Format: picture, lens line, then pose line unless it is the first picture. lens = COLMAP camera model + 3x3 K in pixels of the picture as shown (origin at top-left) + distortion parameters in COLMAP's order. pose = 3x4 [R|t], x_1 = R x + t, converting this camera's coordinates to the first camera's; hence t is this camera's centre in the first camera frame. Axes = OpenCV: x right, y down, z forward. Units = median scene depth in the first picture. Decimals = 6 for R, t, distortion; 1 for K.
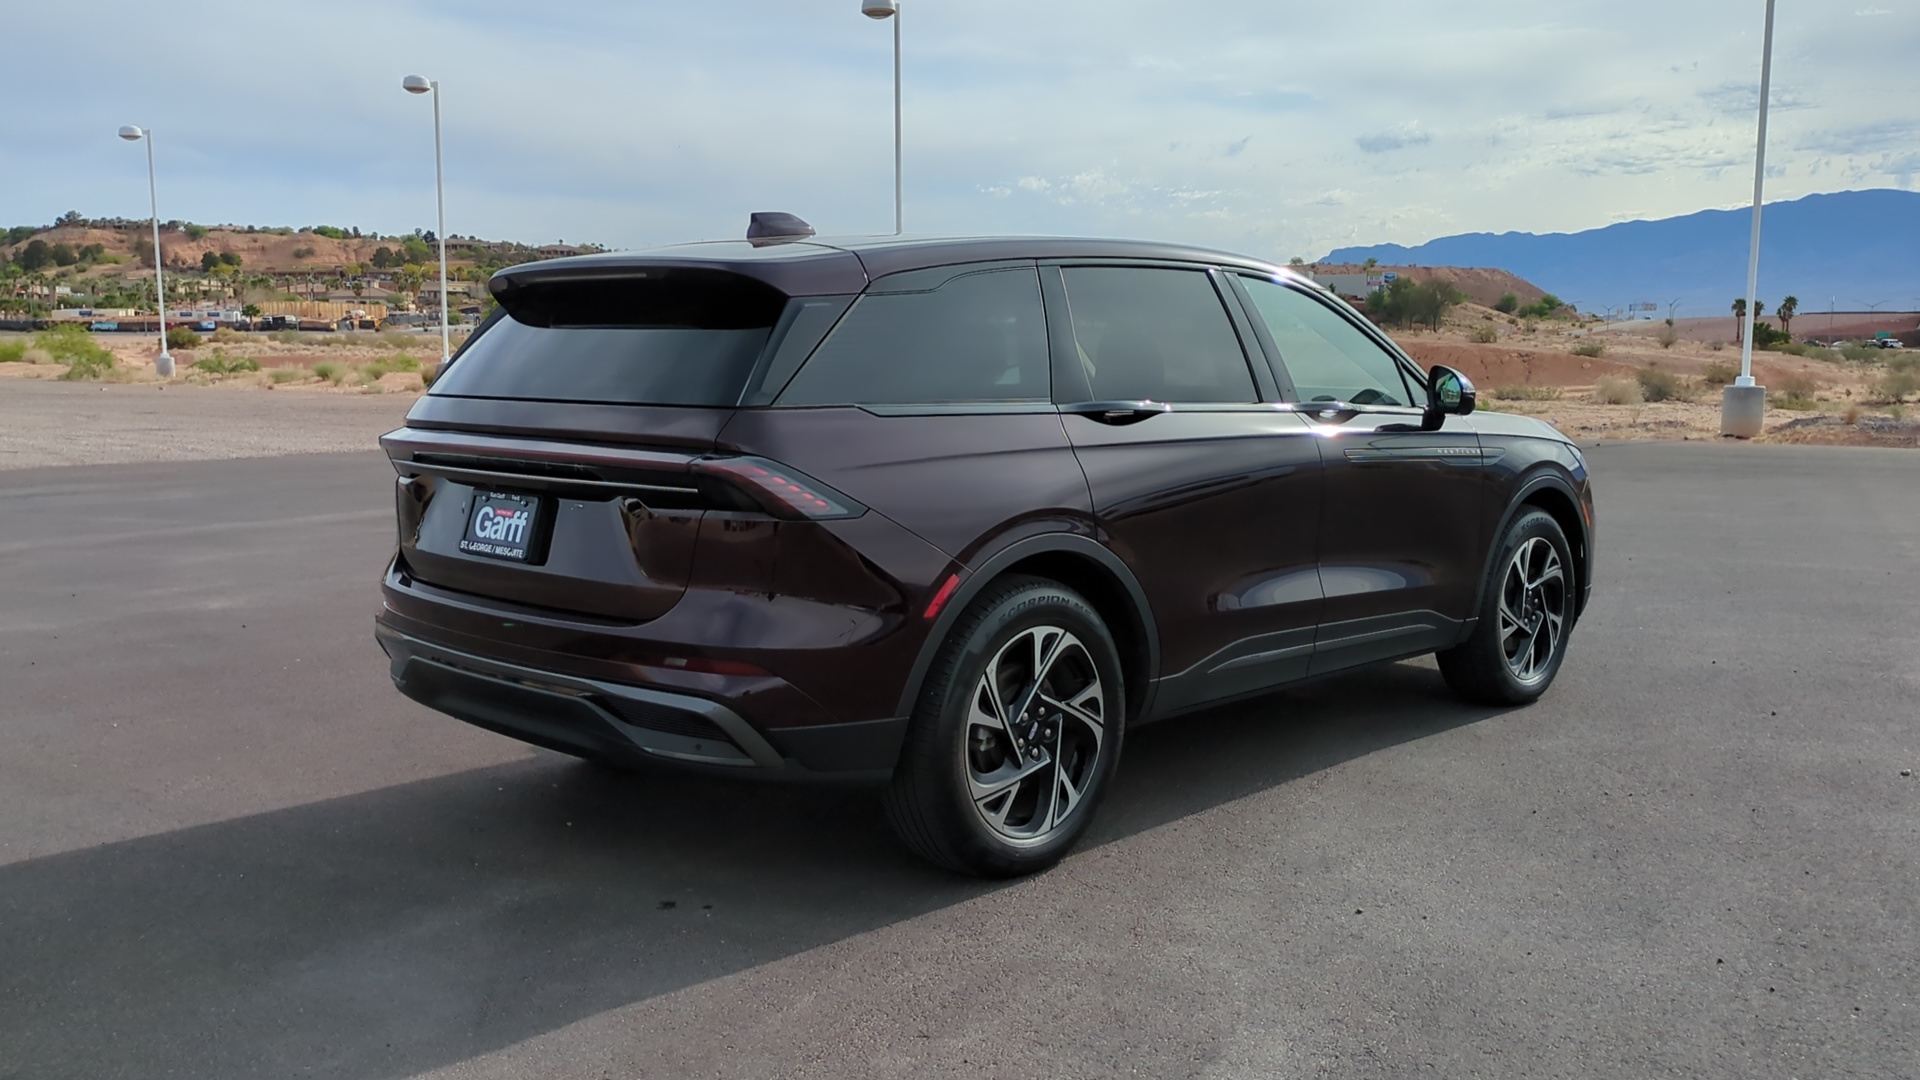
lens RADIAL K [[1640.7, 0, 963.8], [0, 1640.7, 538.6], [0, 0, 1]] dist [0.016561, -0.005854]
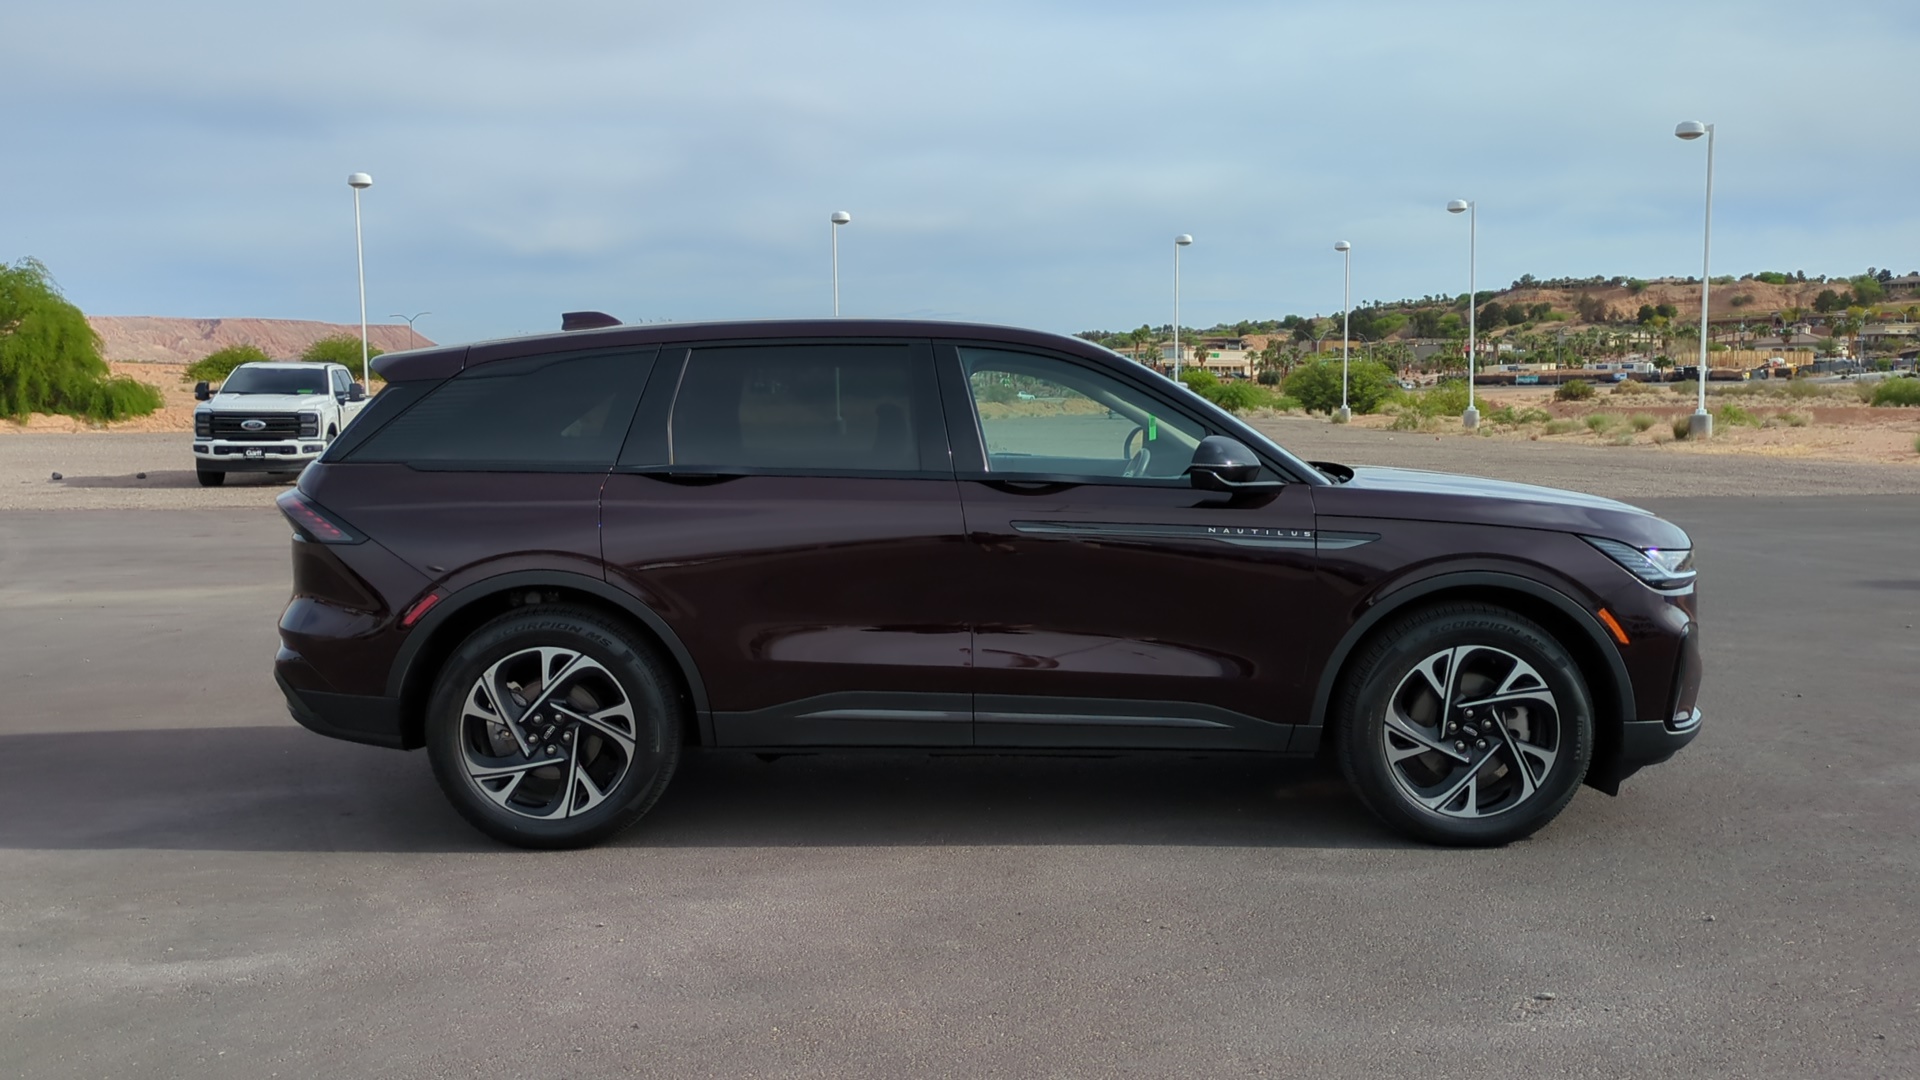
lens RADIAL K [[1620.5, 0, 972.9], [0, 1620.5, 552.6], [0, 0, 1]] dist [0.039963, 0.001524]
pose [[0.693438, 0.061214, -0.717911, 1.102415], [-0.076396, 0.997014, 0.011220, -0.052898], [0.716454, 0.047065, 0.696045, 0.372551]]
